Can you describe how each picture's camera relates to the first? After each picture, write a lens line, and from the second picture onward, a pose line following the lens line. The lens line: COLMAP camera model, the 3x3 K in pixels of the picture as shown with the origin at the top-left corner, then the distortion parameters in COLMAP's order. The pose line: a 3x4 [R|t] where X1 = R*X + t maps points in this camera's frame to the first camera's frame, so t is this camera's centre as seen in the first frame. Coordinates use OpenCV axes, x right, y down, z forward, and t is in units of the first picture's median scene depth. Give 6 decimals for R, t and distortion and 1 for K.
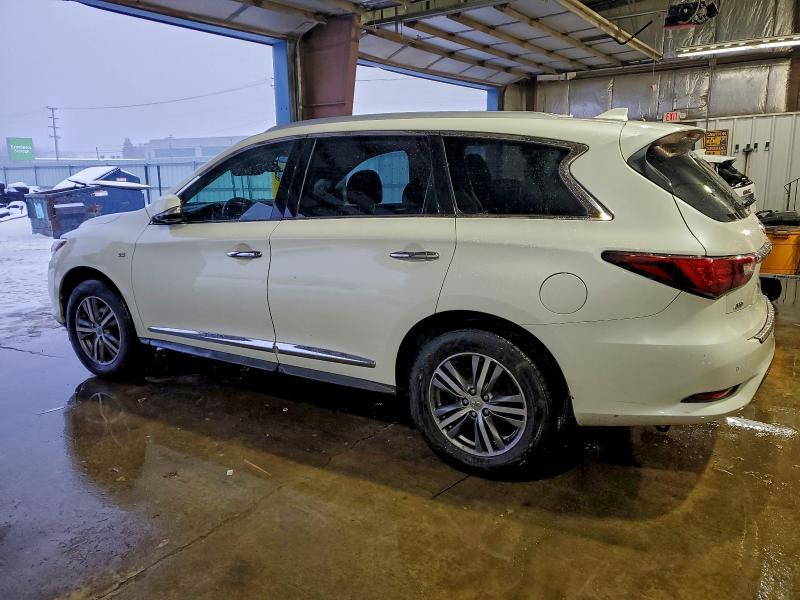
lens RADIAL K [[619.2, 0, 400.0], [0, 619.2, 300.0], [0, 0, 1]] dist [0.003911, 0.001605]
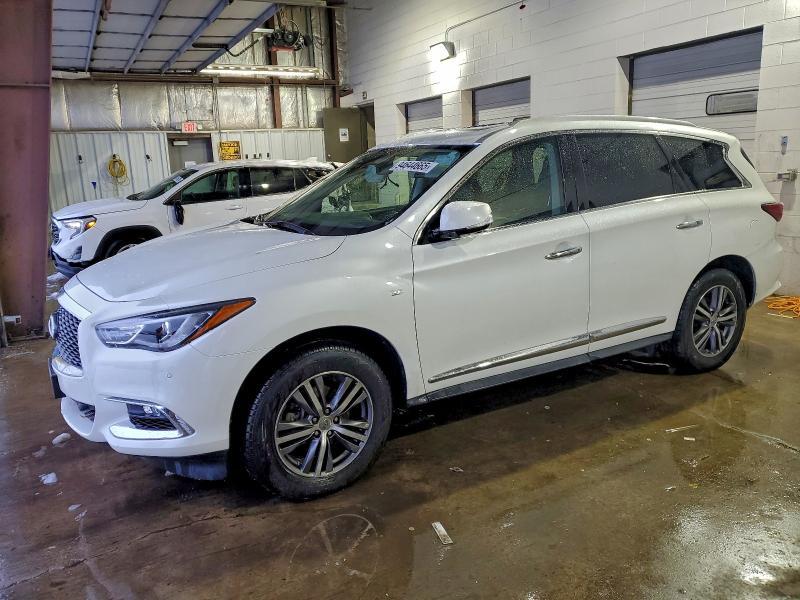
lens RADIAL K [[619.2, 0, 400.0], [0, 619.2, 300.0], [0, 0, 1]] dist [0.003911, 0.001605]
pose [[0.478715, -0.197127, 0.855554, -1.009958], [0.214301, 0.971229, 0.103870, -0.132294], [-0.851415, 0.133622, 0.507187, 0.601892]]
